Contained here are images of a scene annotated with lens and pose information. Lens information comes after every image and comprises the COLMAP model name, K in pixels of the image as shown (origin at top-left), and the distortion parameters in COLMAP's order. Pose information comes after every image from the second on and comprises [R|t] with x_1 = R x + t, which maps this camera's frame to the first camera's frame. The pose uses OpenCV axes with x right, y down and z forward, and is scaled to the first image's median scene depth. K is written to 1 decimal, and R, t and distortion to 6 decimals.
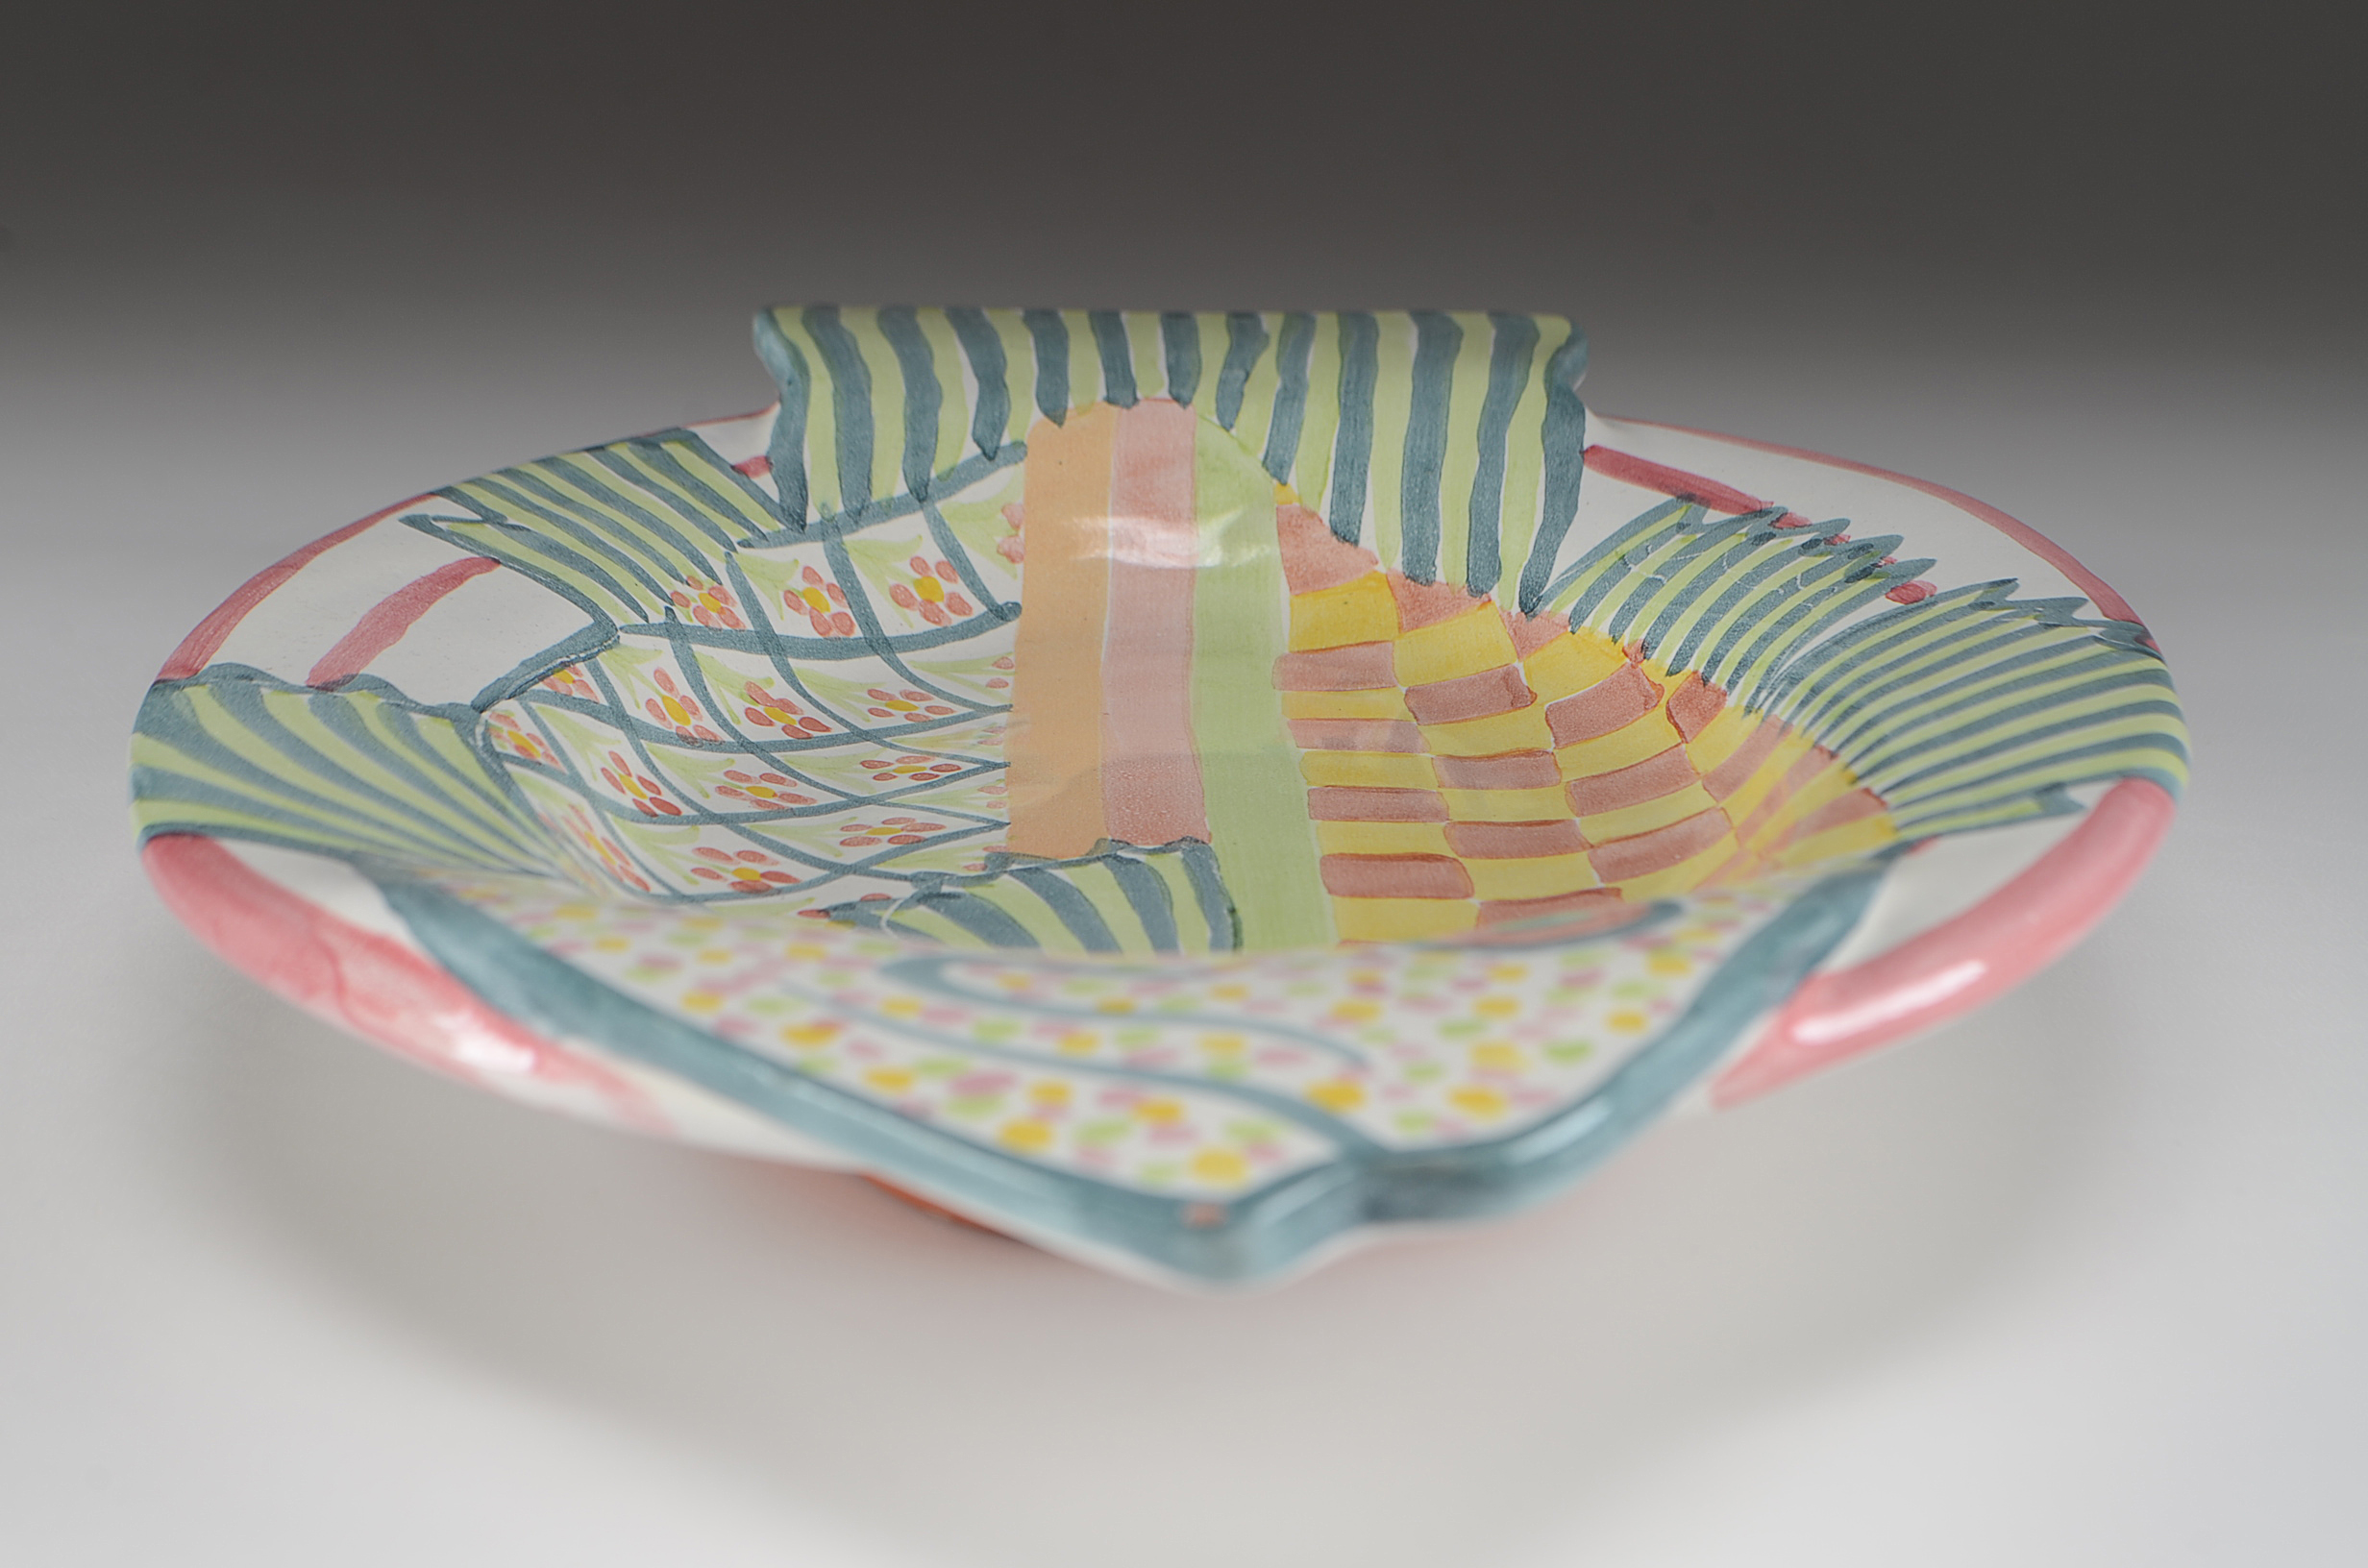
lens RADIAL K [[4969.9, 0, 1184.0], [0, 4969.9, 784.0], [0, 0, 1]] dist [-0.037463, -0.053337]
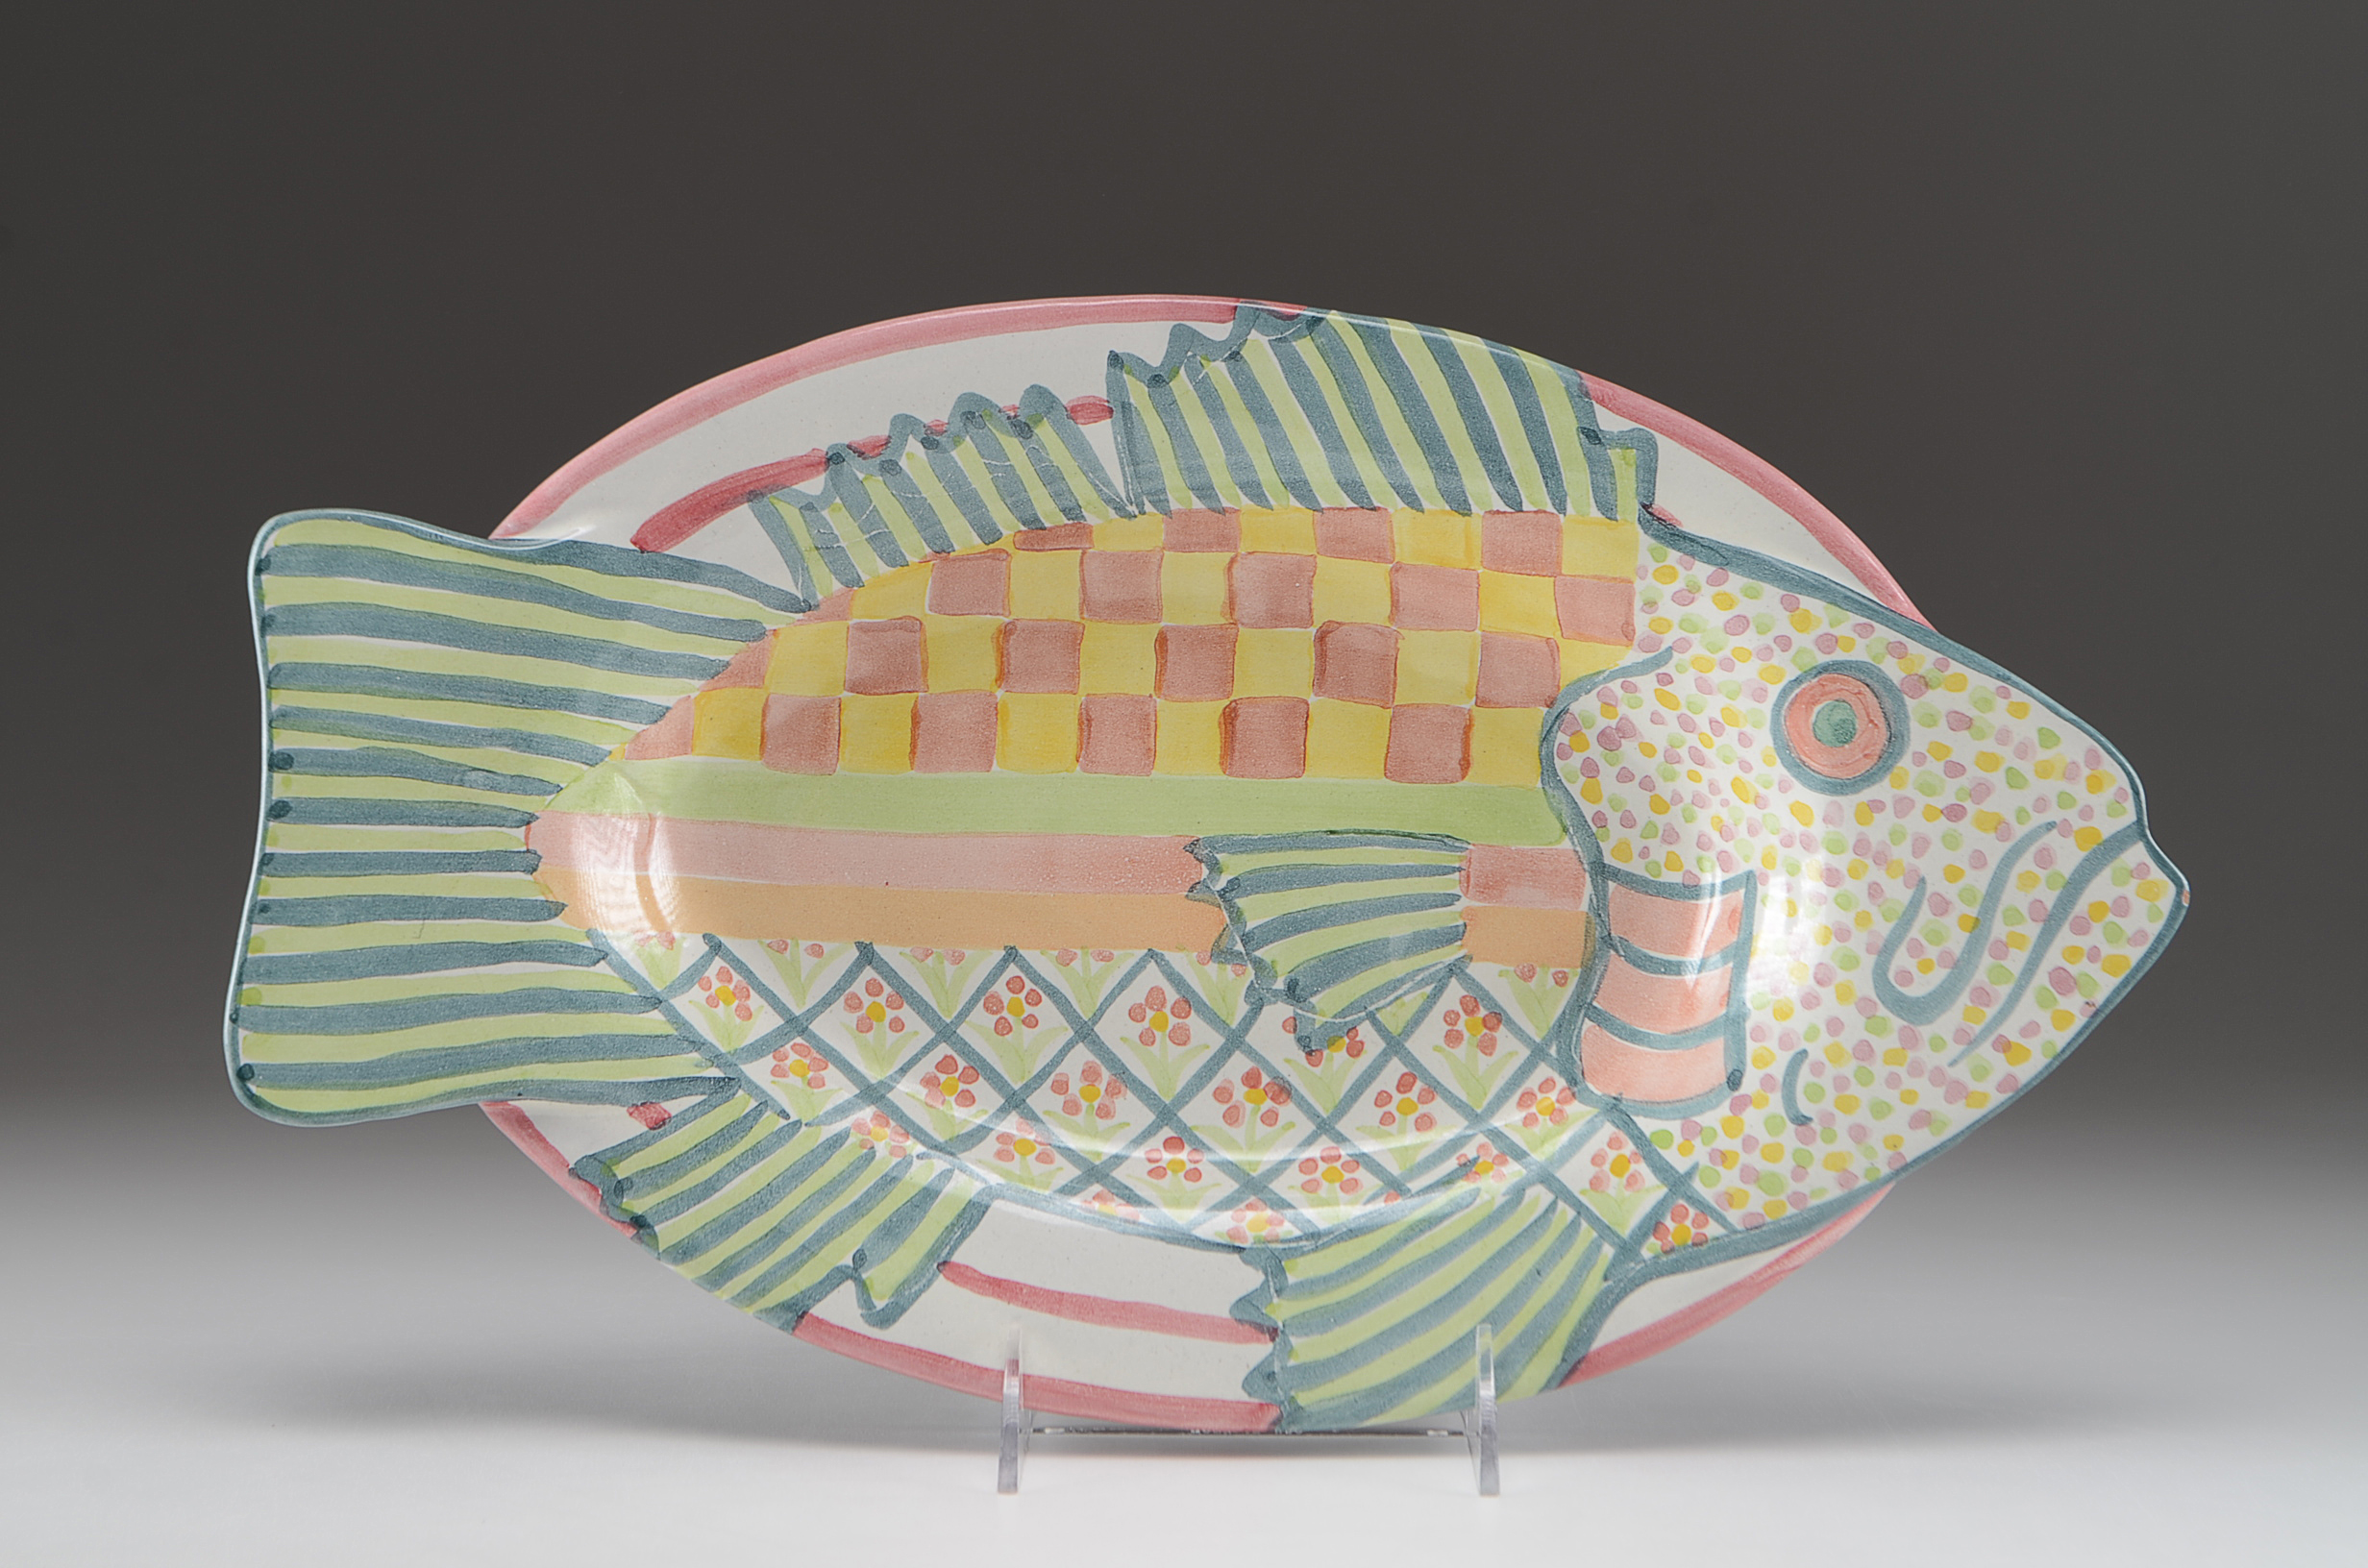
lens RADIAL K [[4801.9, 0, 1183.6], [0, 4801.9, 895.5], [0, 0, 1]] dist [0.056123, 0.102258]
pose [[0.052725, -0.998408, -0.020049, 0.016488], [0.275877, -0.004732, 0.961181, -1.462643], [-0.959746, -0.056209, 0.275188, 0.477498]]
